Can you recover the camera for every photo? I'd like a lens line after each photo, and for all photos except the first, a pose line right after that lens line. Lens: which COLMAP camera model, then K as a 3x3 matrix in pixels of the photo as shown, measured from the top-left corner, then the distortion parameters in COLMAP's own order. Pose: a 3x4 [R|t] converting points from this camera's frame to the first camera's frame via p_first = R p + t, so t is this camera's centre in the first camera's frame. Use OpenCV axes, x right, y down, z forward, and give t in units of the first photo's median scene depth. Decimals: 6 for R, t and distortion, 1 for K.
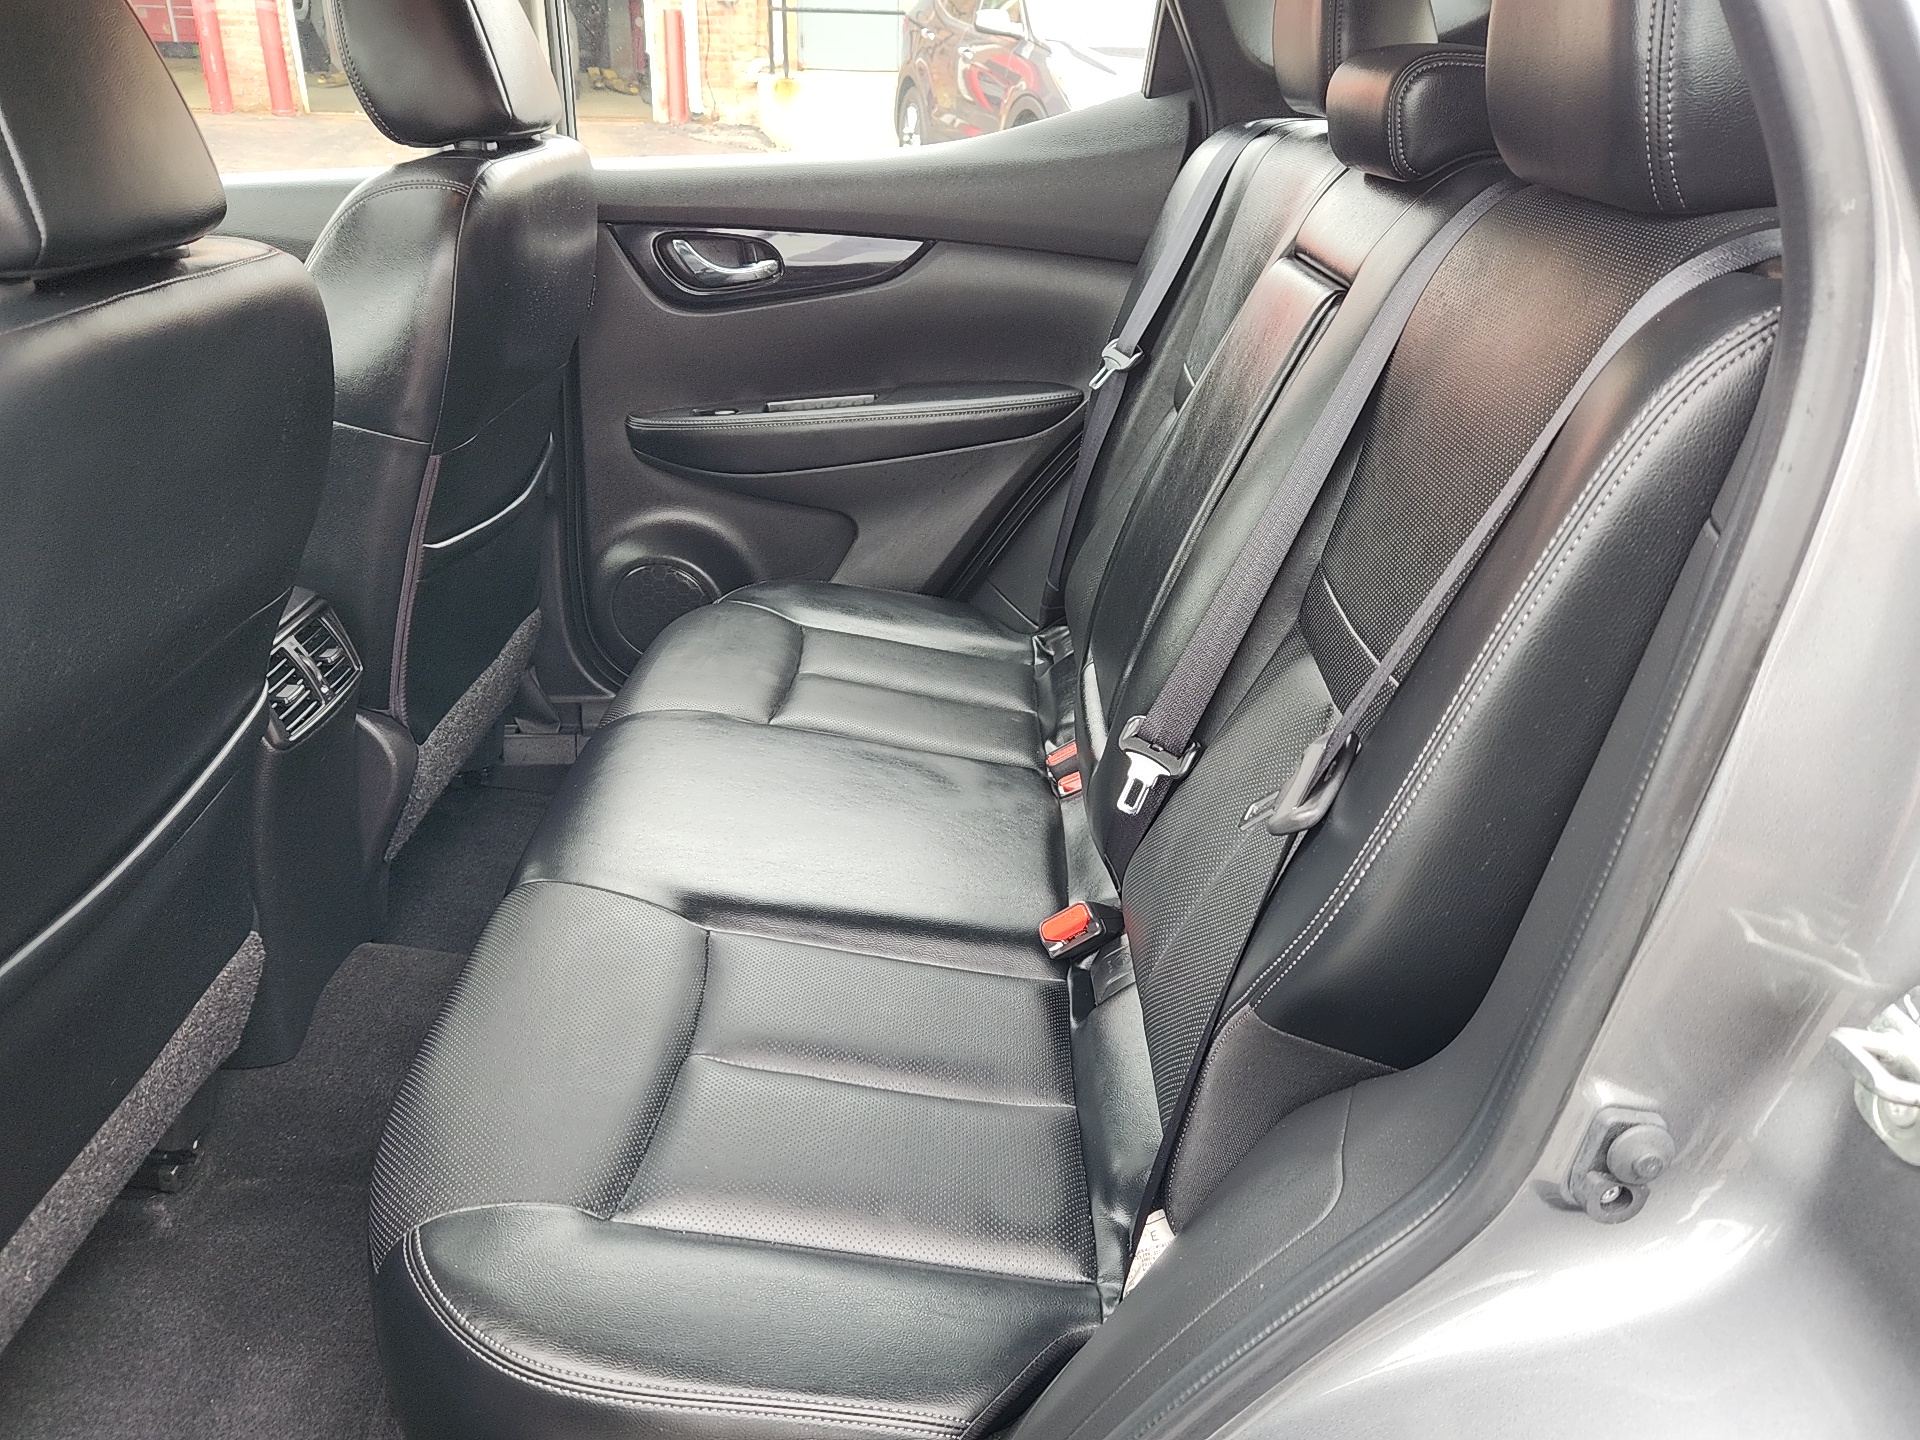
lens RADIAL K [[1474.2, 0, 951.8], [0, 1474.2, 715.1], [0, 0, 1]] dist [0.067870, -0.050572]
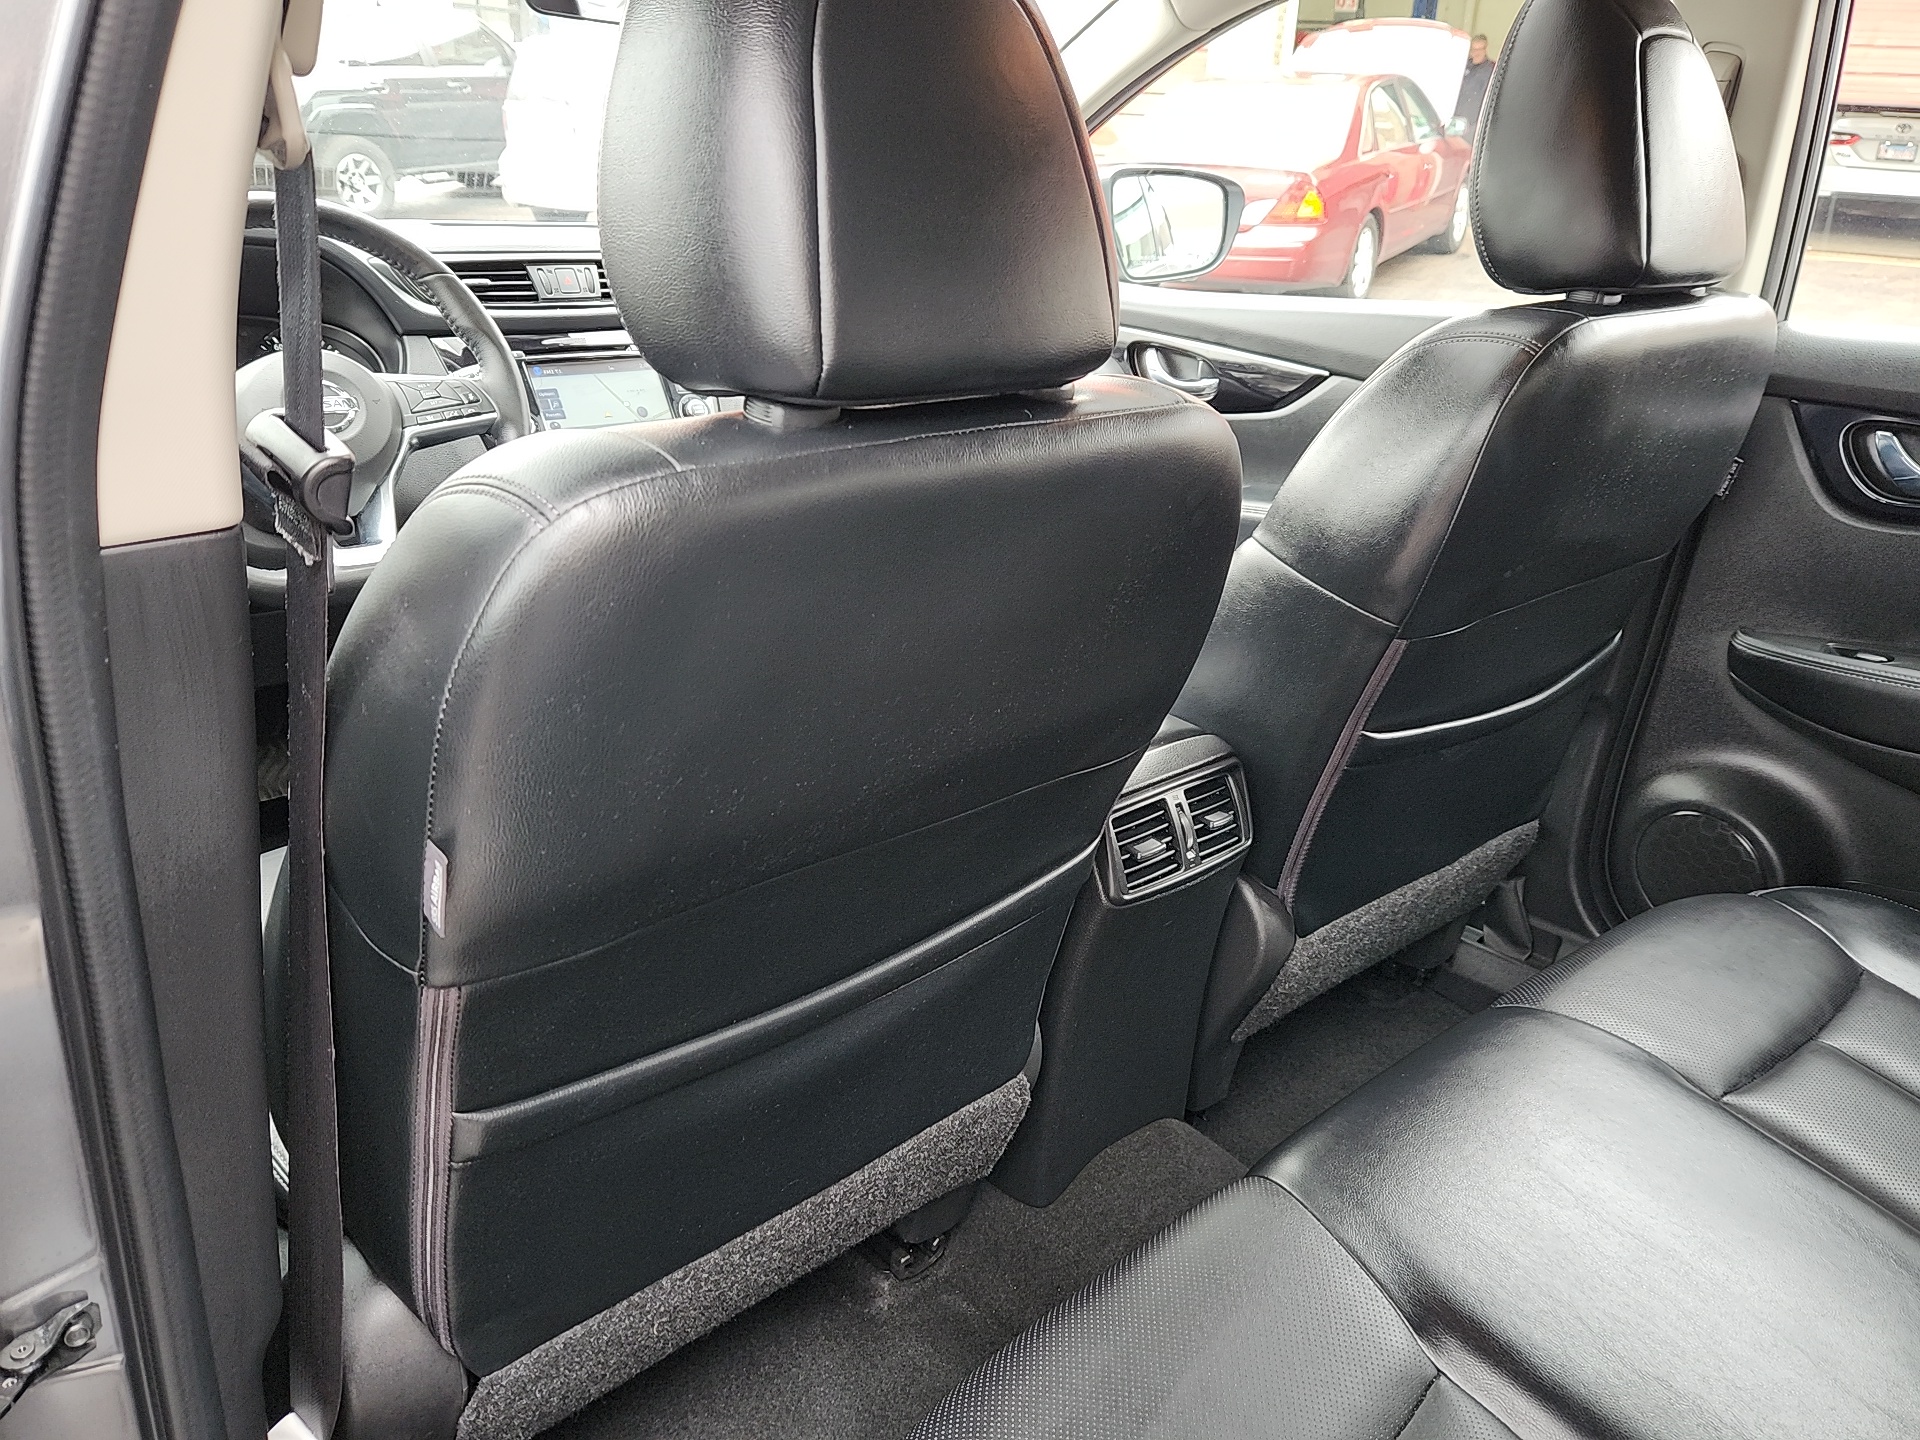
lens RADIAL K [[1474.2, 0, 951.8], [0, 1474.2, 715.1], [0, 0, 1]] dist [0.067870, -0.050572]
pose [[0.692626, 0.283442, -0.663272, 0.050040], [-0.330997, 0.941917, 0.056872, -0.092465], [0.640867, 0.180150, 0.746214, 0.195992]]
